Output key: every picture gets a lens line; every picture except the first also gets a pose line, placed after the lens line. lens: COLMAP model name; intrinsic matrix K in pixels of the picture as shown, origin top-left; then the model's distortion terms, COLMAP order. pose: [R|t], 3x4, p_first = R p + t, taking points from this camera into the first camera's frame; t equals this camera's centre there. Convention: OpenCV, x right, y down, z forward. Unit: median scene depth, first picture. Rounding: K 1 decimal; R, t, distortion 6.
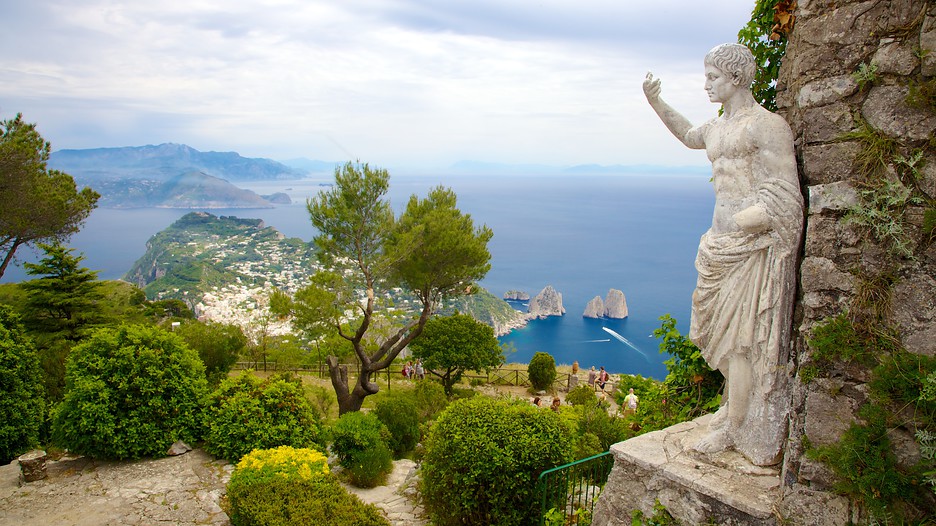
lens RADIAL K [[664.3, 0, 470.2], [0, 664.3, 256.0], [0, 0, 1]] dist [-0.137747, -0.004130]
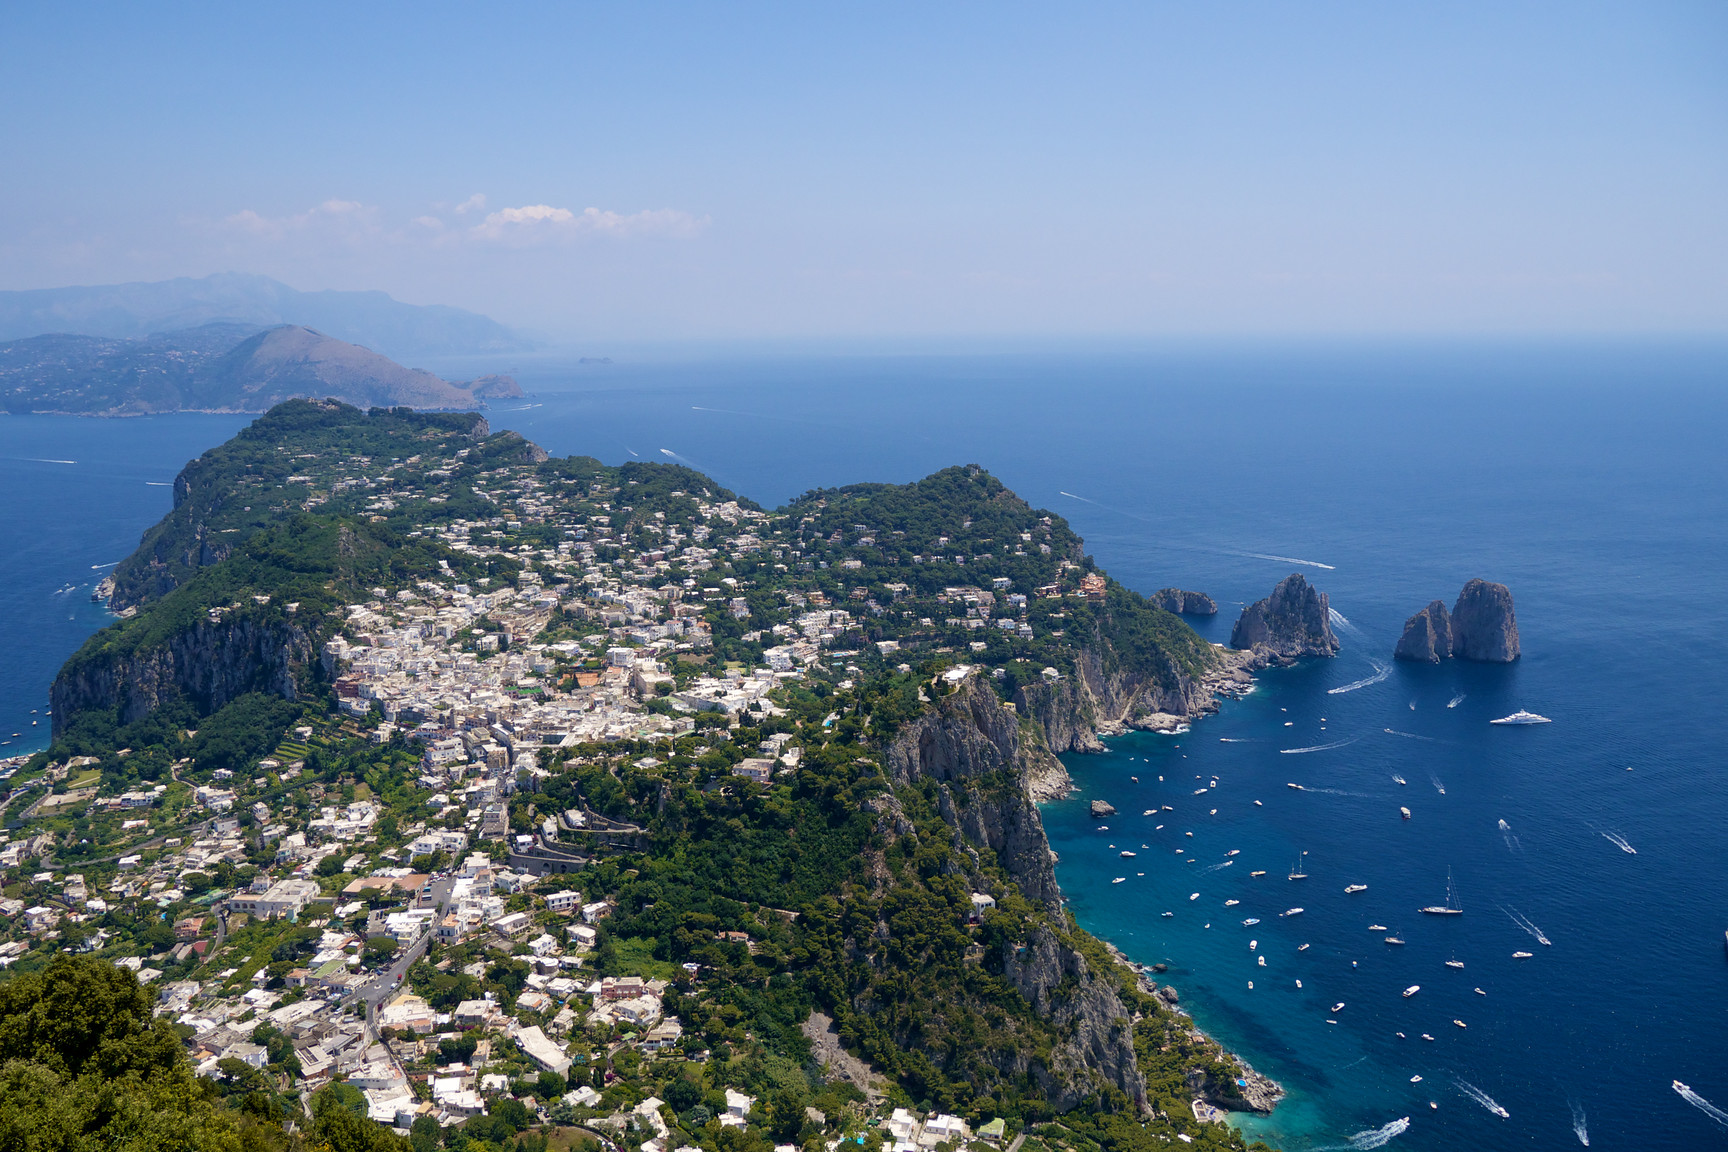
lens RADIAL K [[1383.9, 0, 814.0], [0, 1383.9, 551.6], [0, 0, 1]] dist [-0.102284, 0.011005]
pose [[0.999239, -0.014199, -0.036326, -0.125427], [0.014810, 0.999752, 0.016607, 0.018027], [0.036081, -0.017133, 0.999202, 0.267077]]
